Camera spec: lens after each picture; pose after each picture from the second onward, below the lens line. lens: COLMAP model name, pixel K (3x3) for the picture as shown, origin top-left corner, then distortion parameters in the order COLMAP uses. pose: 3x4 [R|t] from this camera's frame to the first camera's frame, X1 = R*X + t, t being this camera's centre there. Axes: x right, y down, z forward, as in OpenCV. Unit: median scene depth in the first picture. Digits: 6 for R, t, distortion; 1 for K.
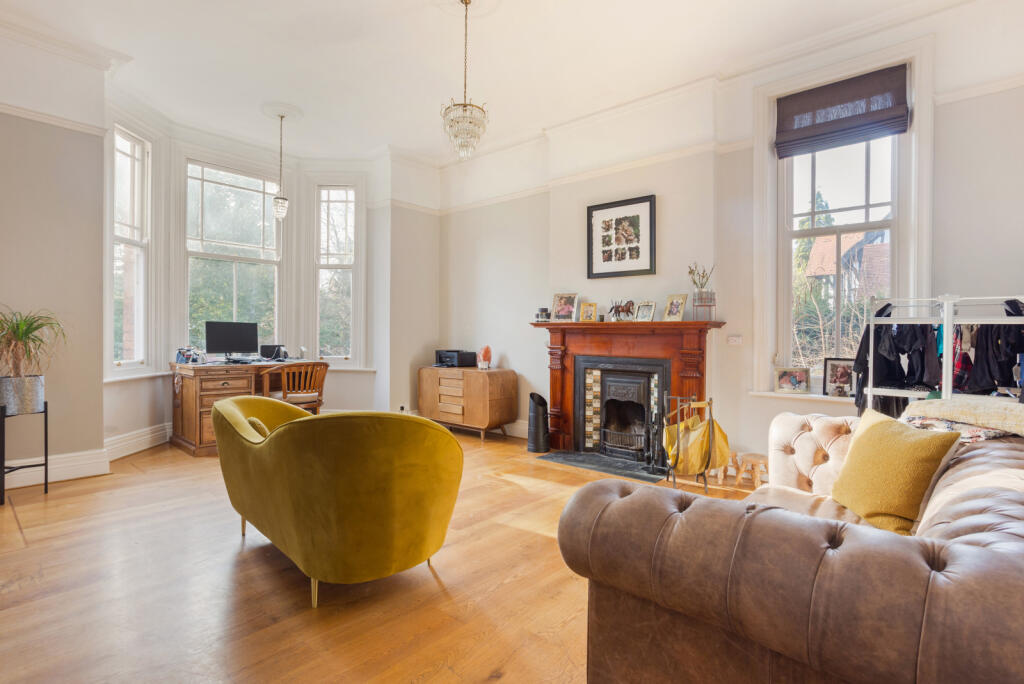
lens RADIAL K [[515.4, 0, 509.7], [0, 515.4, 329.1], [0, 0, 1]] dist [-0.001295, -0.000060]
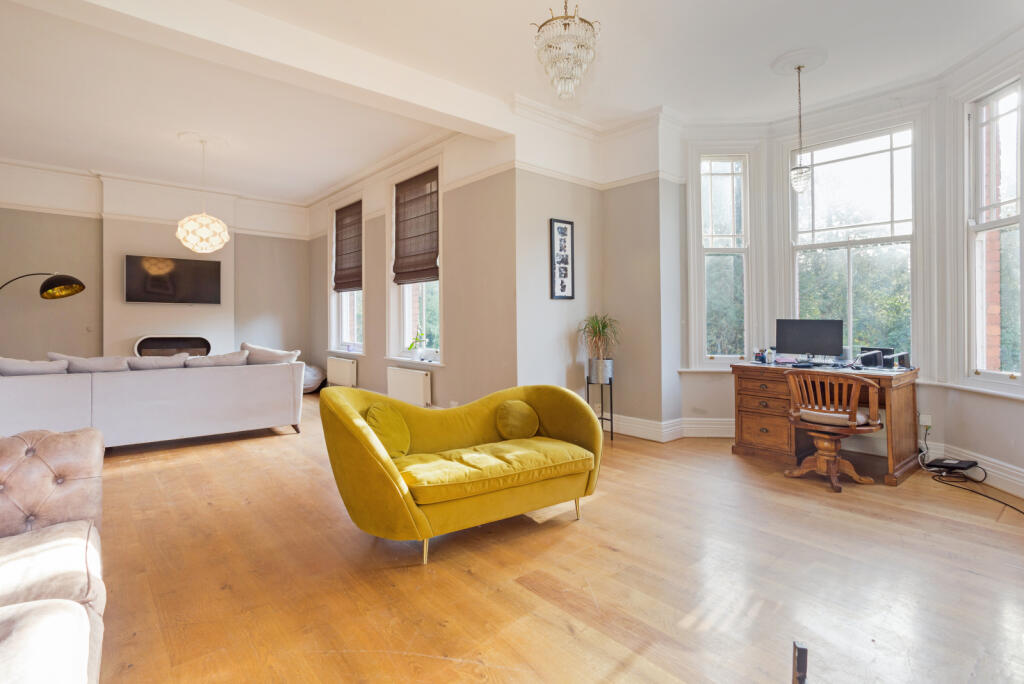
lens RADIAL K [[515.4, 0, 509.7], [0, 515.4, 329.1], [0, 0, 1]] dist [-0.001295, -0.000060]
pose [[-0.130518, 0.007237, -0.991420, 0.442303], [0.008177, 0.999947, 0.006222, -0.007461], [0.991412, -0.007294, -0.130570, 0.667104]]
